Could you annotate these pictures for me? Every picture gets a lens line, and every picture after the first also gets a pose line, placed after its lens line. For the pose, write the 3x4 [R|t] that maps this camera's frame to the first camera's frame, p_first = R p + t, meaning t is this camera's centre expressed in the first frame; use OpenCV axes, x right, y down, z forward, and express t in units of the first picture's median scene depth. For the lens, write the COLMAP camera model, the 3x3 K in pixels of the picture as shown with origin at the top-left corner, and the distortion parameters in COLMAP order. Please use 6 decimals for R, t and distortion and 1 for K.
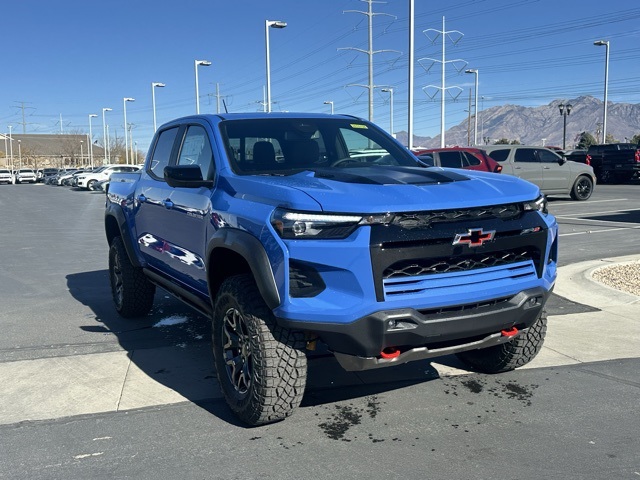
lens RADIAL K [[670.7, 0, 315.7], [0, 670.7, 240.8], [0, 0, 1]] dist [0.065402, 0.000000]
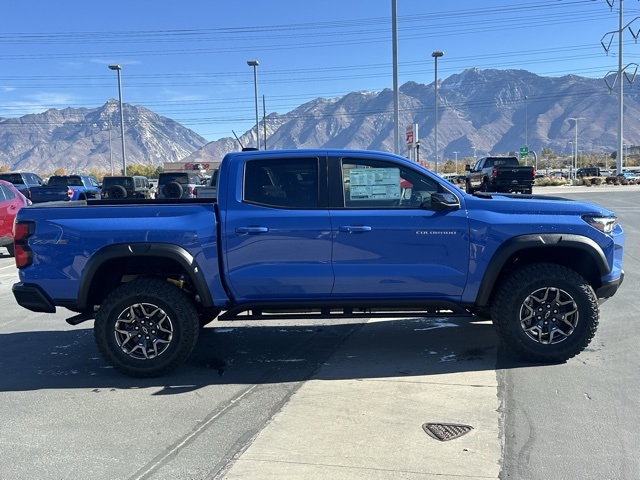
lens RADIAL K [[670.7, 0, 323.3], [0, 670.7, 234.3], [0, 0, 1]] dist [0.065402, 0.000000]
pose [[0.459546, -0.058132, 0.886250, -1.617963], [0.112864, 0.993588, 0.006650, -0.078968], [-0.880954, 0.096970, 0.463160, 0.715667]]
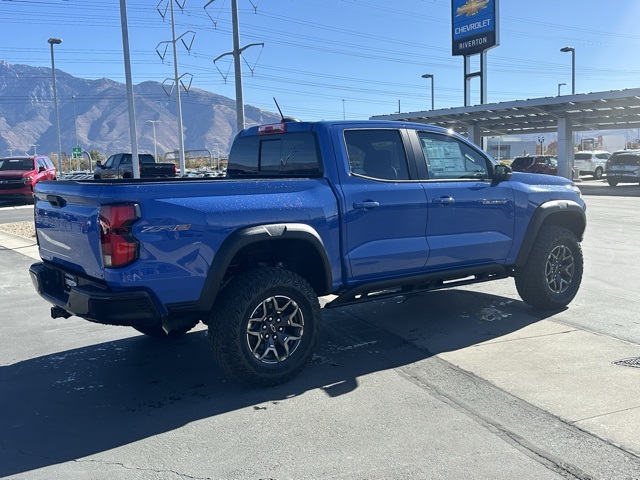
lens RADIAL K [[670.7, 0, 313.6], [0, 670.7, 240.3], [0, 0, 1]] dist [0.065402, 0.000000]
pose [[-0.167986, -0.072536, 0.983117, -1.709554], [0.141944, 0.985117, 0.096938, -0.172076], [-0.975517, 0.155832, -0.155190, 1.853015]]
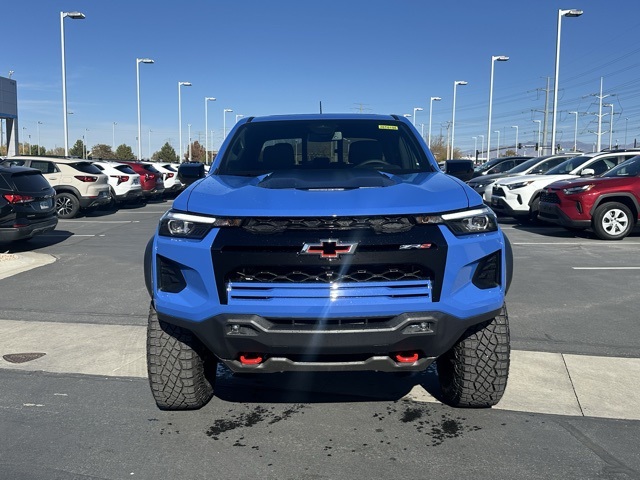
lens RADIAL K [[670.7, 0, 313.6], [0, 670.7, 223.5], [0, 0, 1]] dist [0.065402, 0.000000]
pose [[0.885900, 0.062734, -0.459614, 0.564462], [-0.072188, 0.997386, -0.003006, -0.031103], [0.458224, 0.035842, 0.888114, 0.137950]]
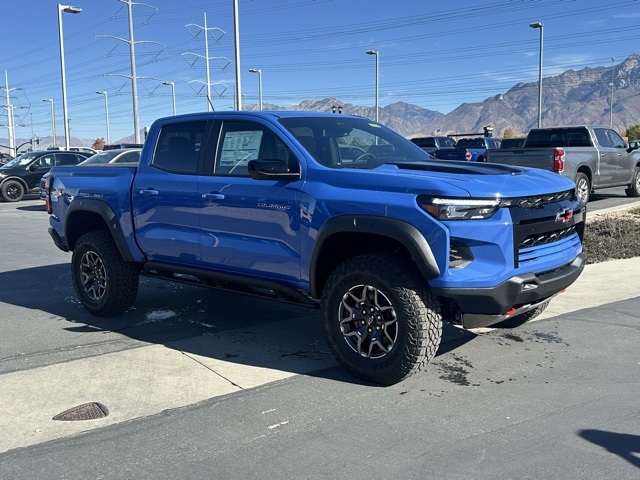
lens RADIAL K [[670.7, 0, 328.4], [0, 670.7, 226.3], [0, 0, 1]] dist [0.065402, 0.000000]
pose [[0.931143, -0.034181, 0.363048, -0.575044], [0.038943, 0.999225, -0.005804, 0.005301], [-0.362568, 0.019542, 0.931752, -0.041124]]
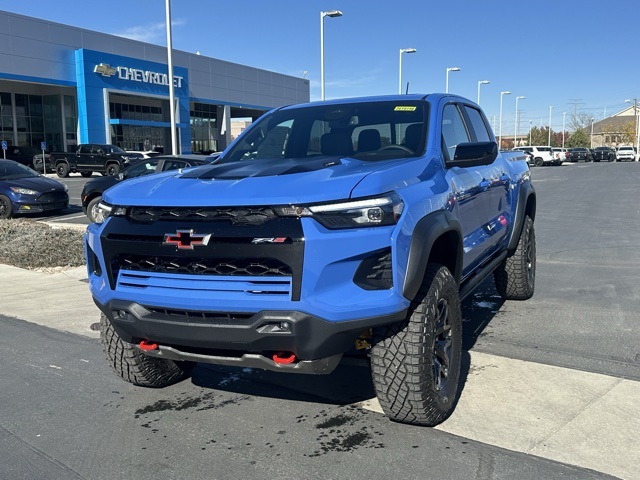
lens RADIAL K [[670.7, 0, 313.1], [0, 670.7, 234.2], [0, 0, 1]] dist [0.065402, 0.000000]
pose [[0.612267, 0.099644, -0.784347, 0.928920], [-0.079707, 0.994752, 0.064153, -0.074145], [0.786623, 0.023239, 0.616996, 0.499064]]
